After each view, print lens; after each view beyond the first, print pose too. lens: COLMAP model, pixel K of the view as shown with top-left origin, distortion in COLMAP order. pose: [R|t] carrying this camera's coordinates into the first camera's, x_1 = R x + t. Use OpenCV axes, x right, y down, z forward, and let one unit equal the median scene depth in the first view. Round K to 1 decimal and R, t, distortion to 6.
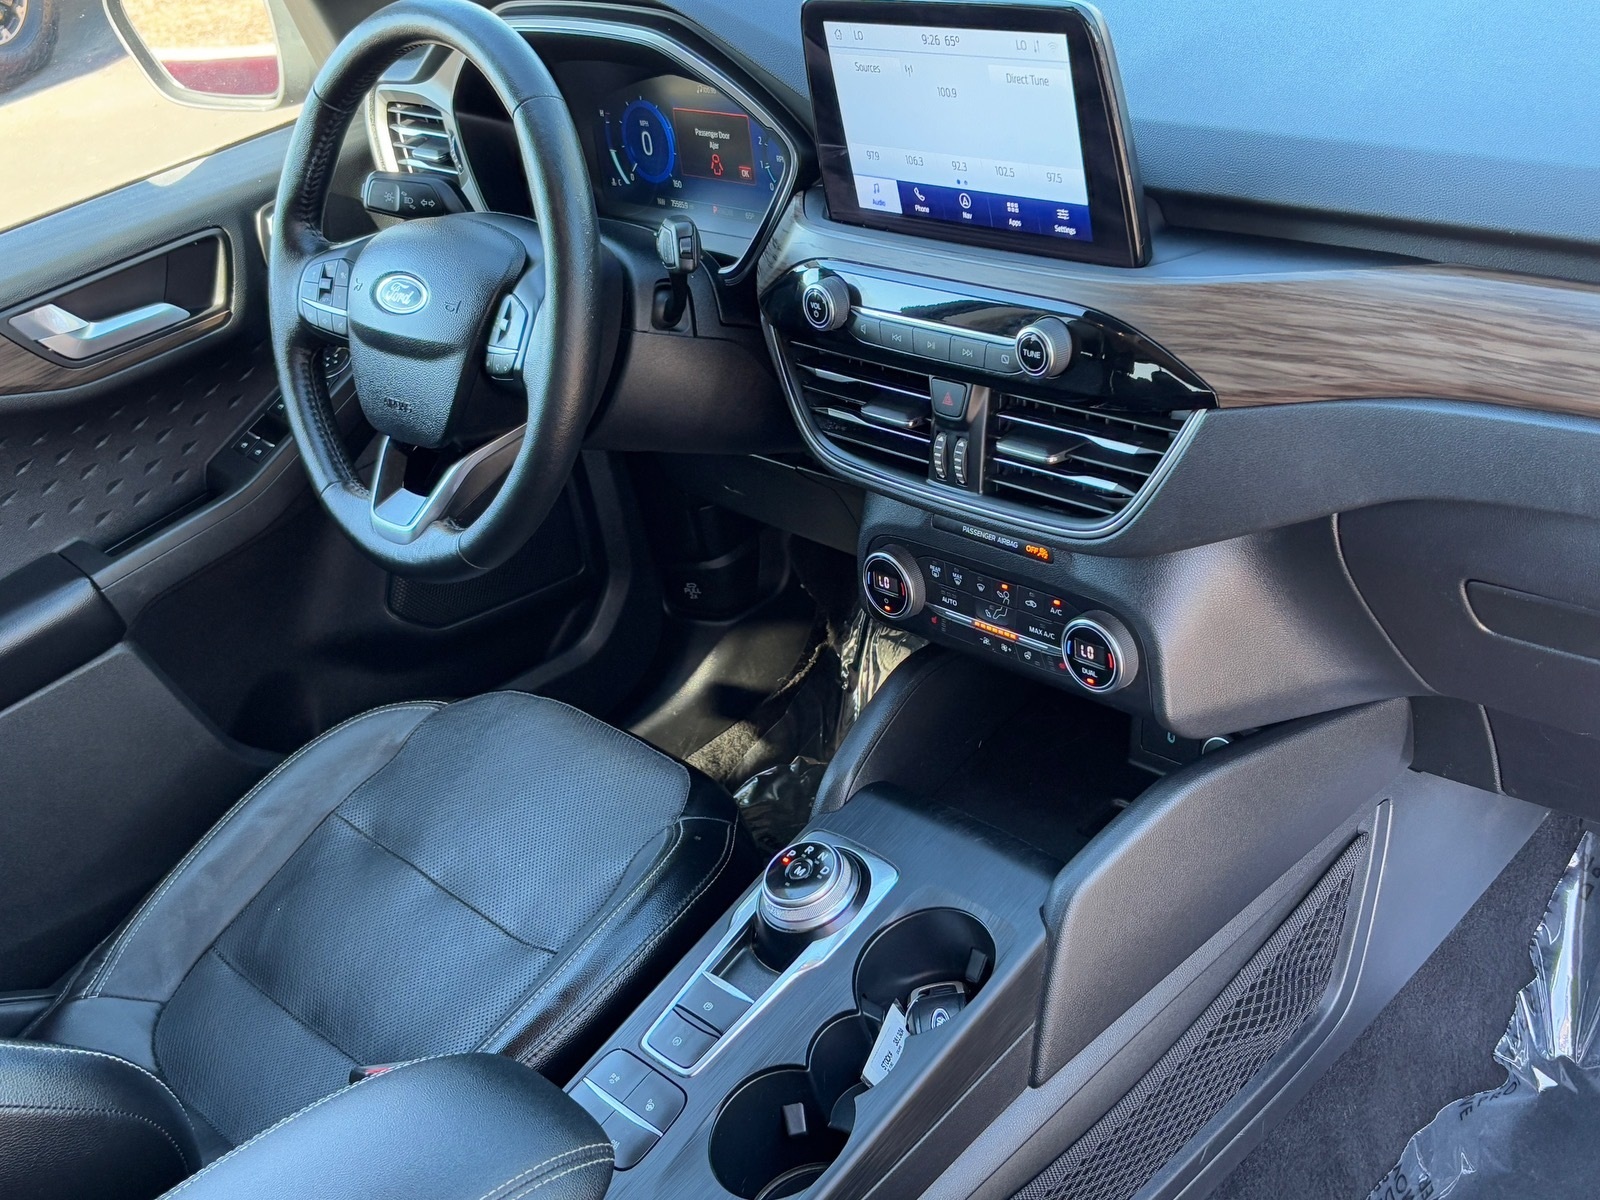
lens RADIAL K [[1863.1, 0, 801.5], [0, 1863.1, 613.5], [0, 0, 1]] dist [0.088014, 0.000000]
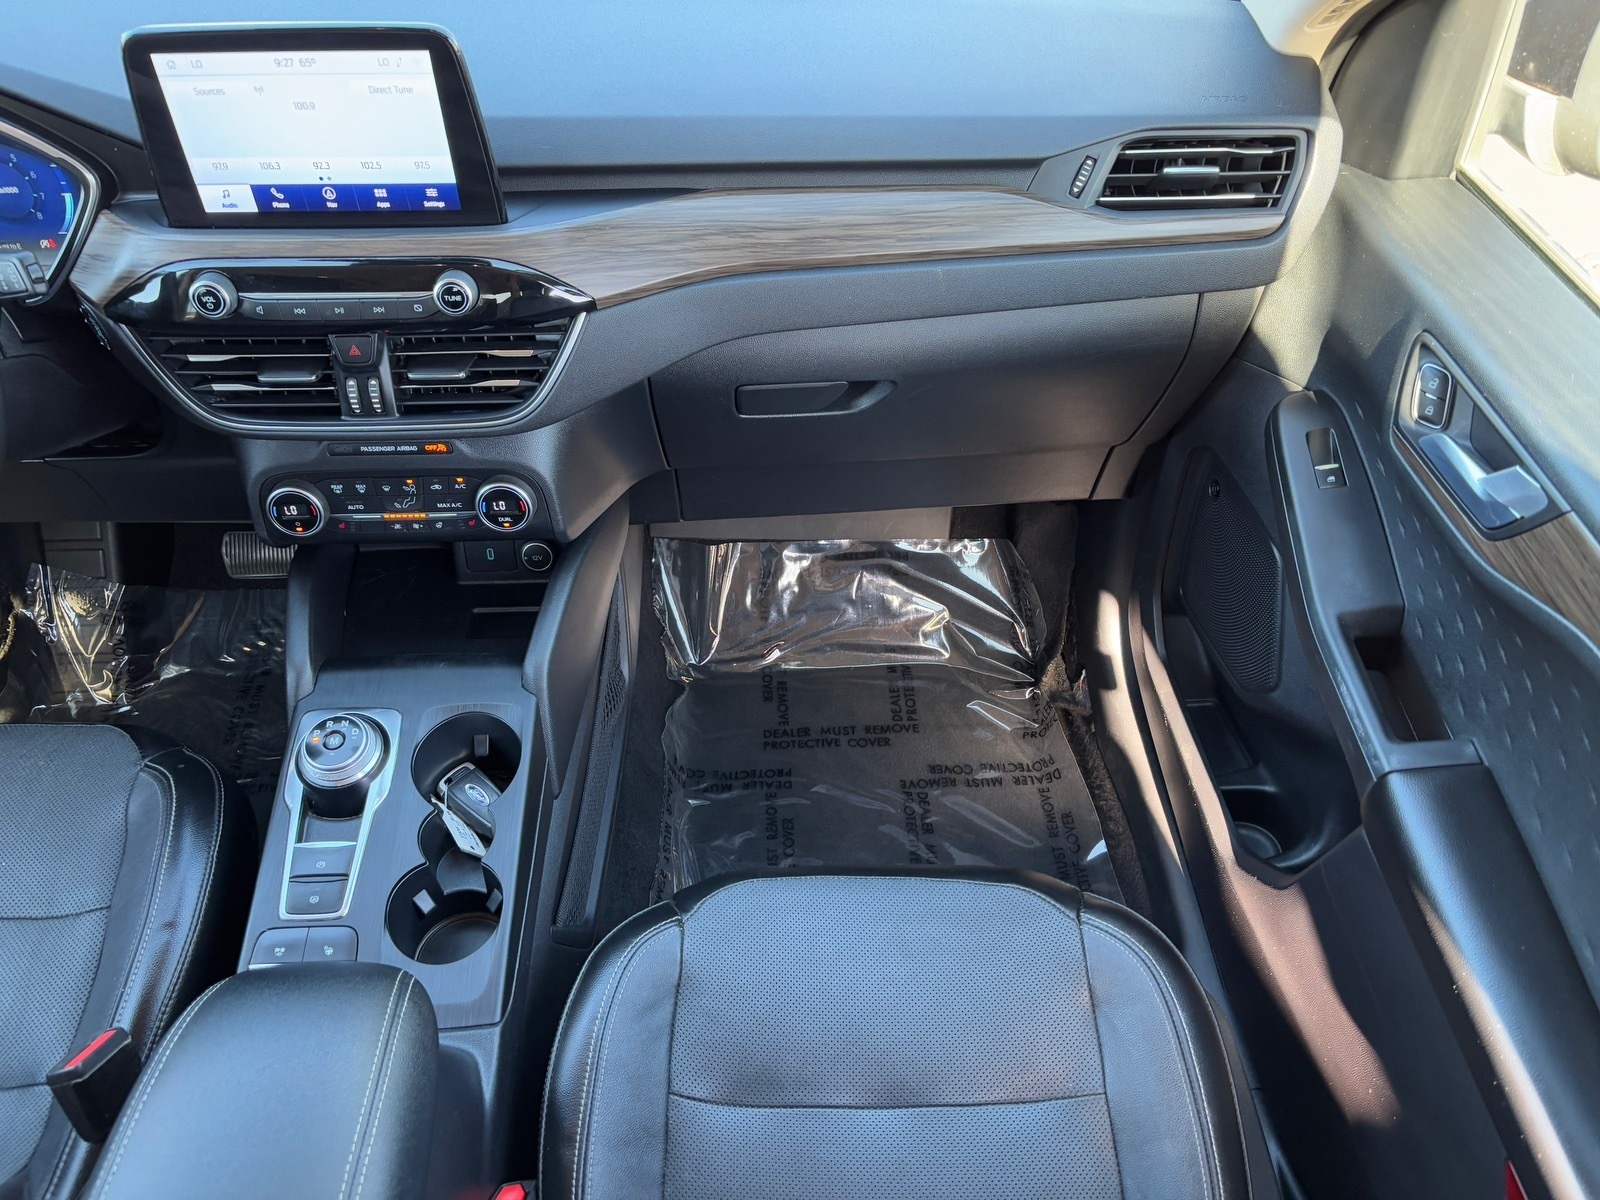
lens RADIAL K [[1213.8, 0, 812.7], [0, 1213.8, 605.7], [0, 0, 1]] dist [0.034074, -0.038588]
pose [[0.645747, -0.355888, 0.675540, -0.344794], [0.271702, 0.933926, 0.232292, -0.058578], [-0.713575, 0.033544, 0.699775, 0.183224]]
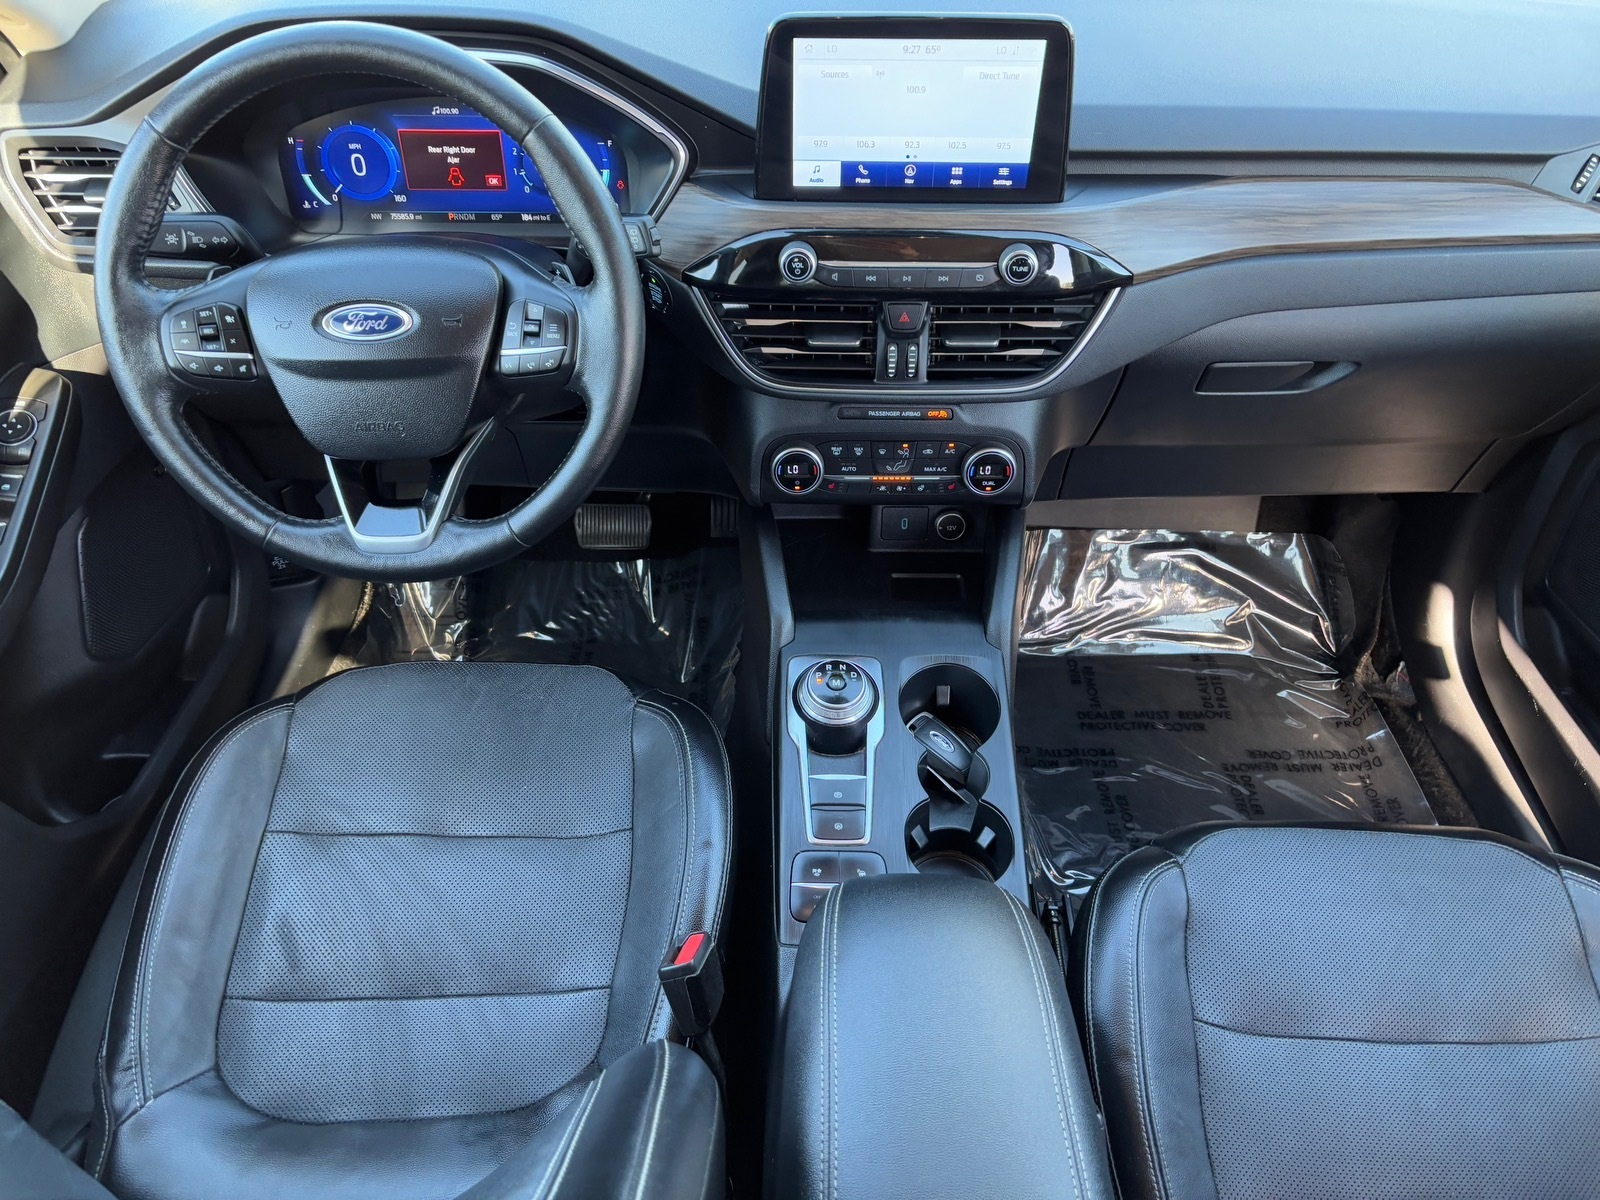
lens RADIAL K [[1213.8, 0, 809.6], [0, 1213.8, 603.1], [0, 0, 1]] dist [0.034074, -0.038588]
pose [[0.671665, -0.318971, 0.668673, -0.637307], [0.246231, 0.947373, 0.204584, -0.114134], [-0.698739, 0.027236, 0.714858, 0.395309]]
